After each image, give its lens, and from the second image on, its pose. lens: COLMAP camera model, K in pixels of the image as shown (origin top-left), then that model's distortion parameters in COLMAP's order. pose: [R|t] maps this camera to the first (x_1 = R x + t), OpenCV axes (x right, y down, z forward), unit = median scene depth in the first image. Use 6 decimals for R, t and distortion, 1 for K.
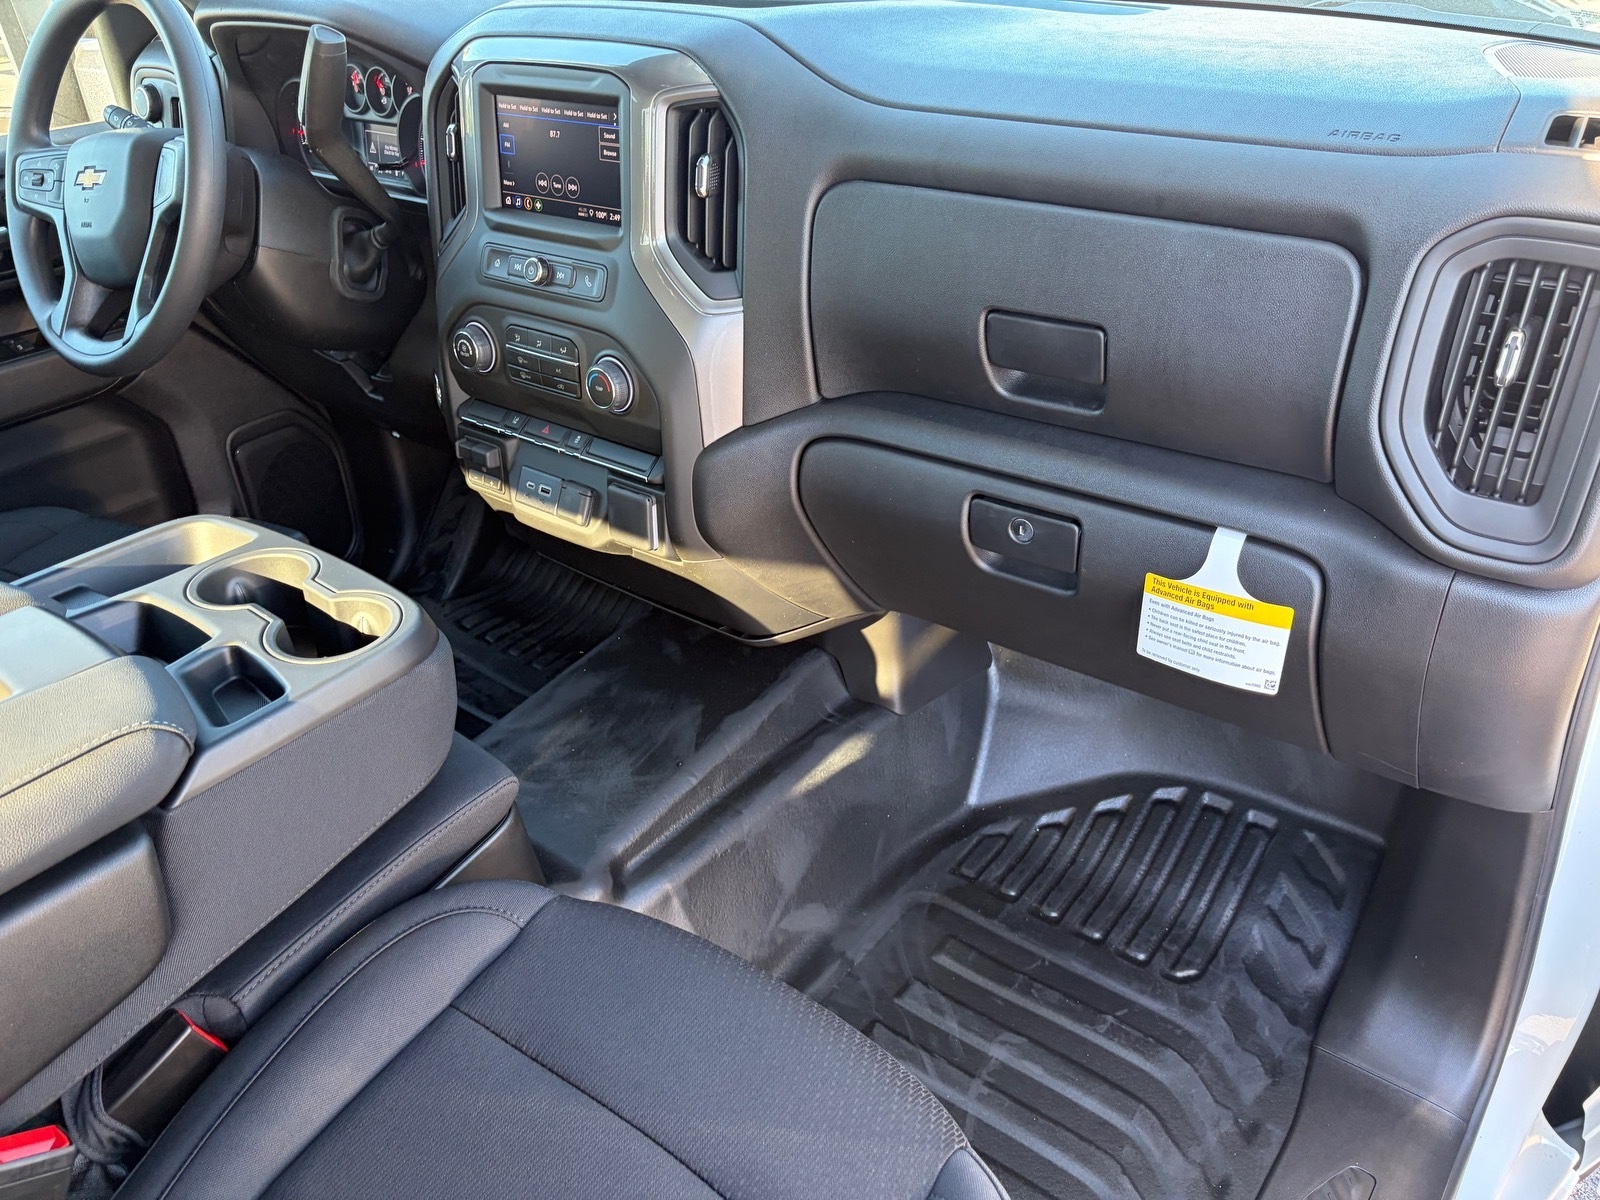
lens RADIAL K [[1188.7, 0, 800.0], [0, 1188.7, 600.0], [0, 0, 1]] dist [0.015706, -0.036607]
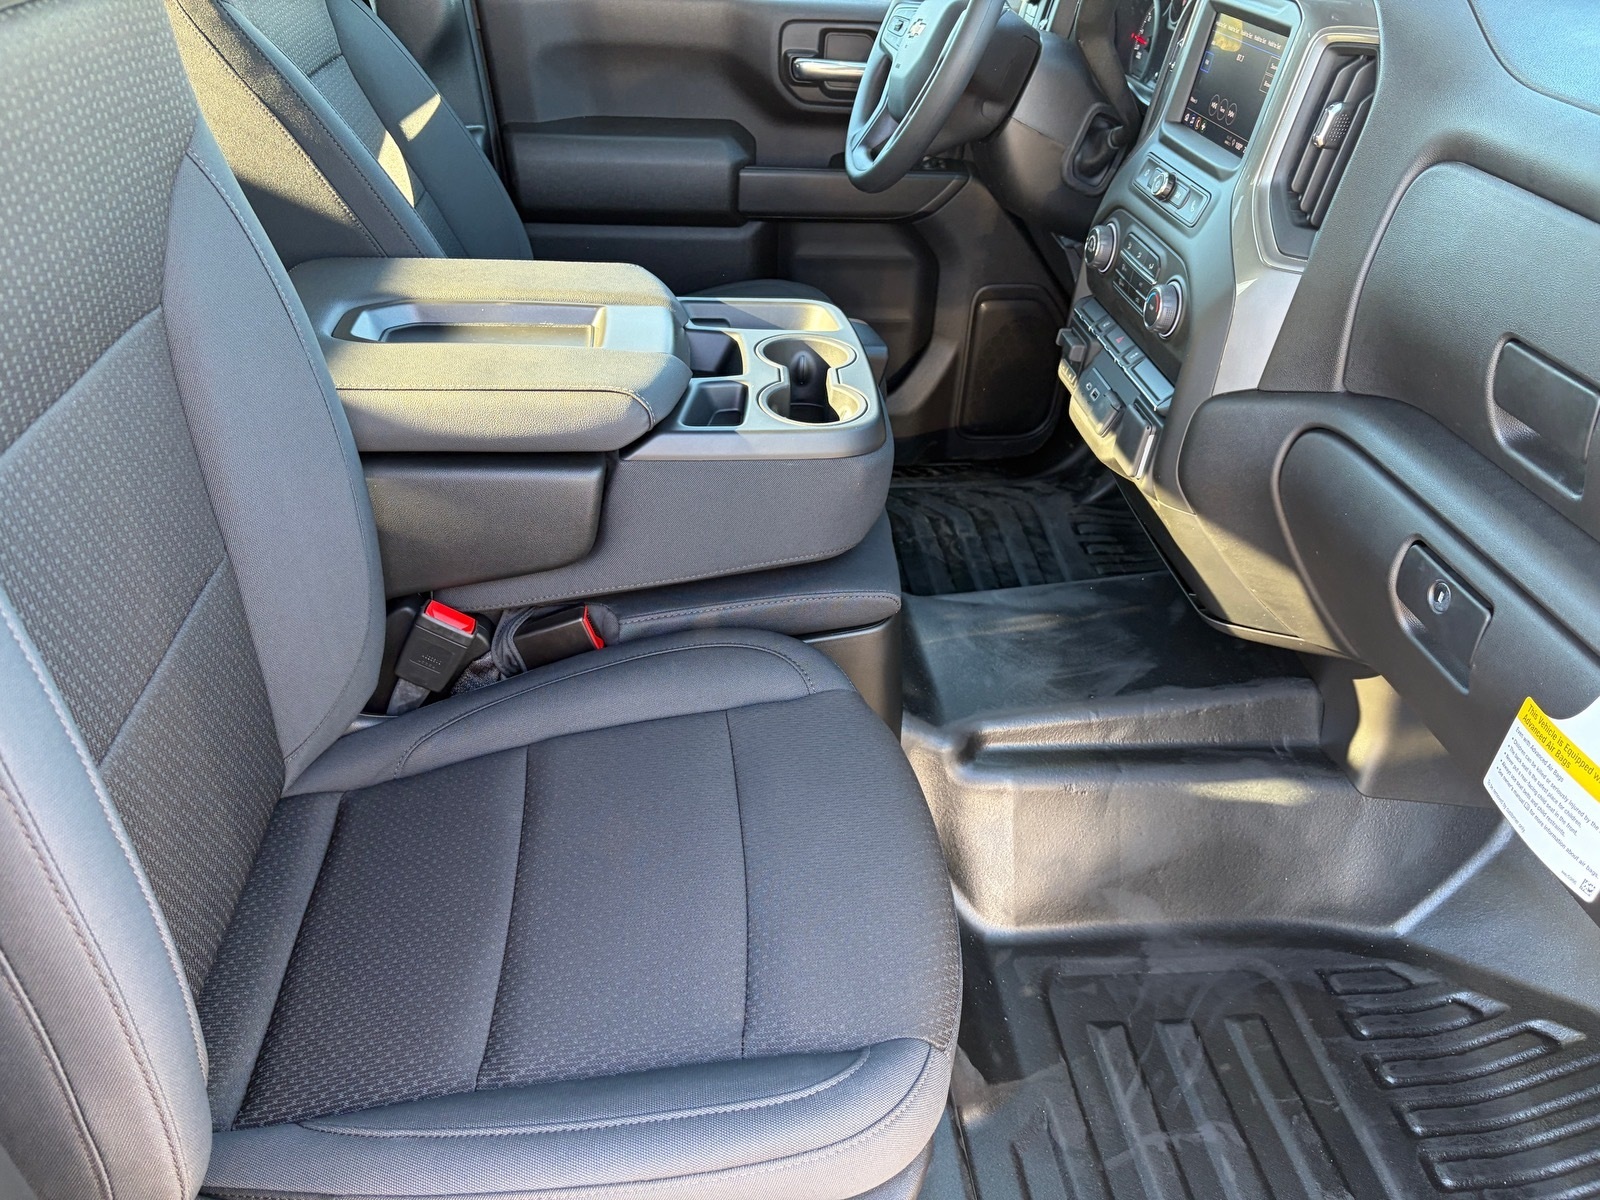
lens RADIAL K [[1188.7, 0, 800.0], [0, 1188.7, 600.0], [0, 0, 1]] dist [0.015706, -0.036607]
pose [[0.684683, 0.452190, -0.571605, 0.309650], [-0.433630, 0.883094, 0.179192, -0.008622], [0.585810, 0.125175, 0.800723, 0.039136]]
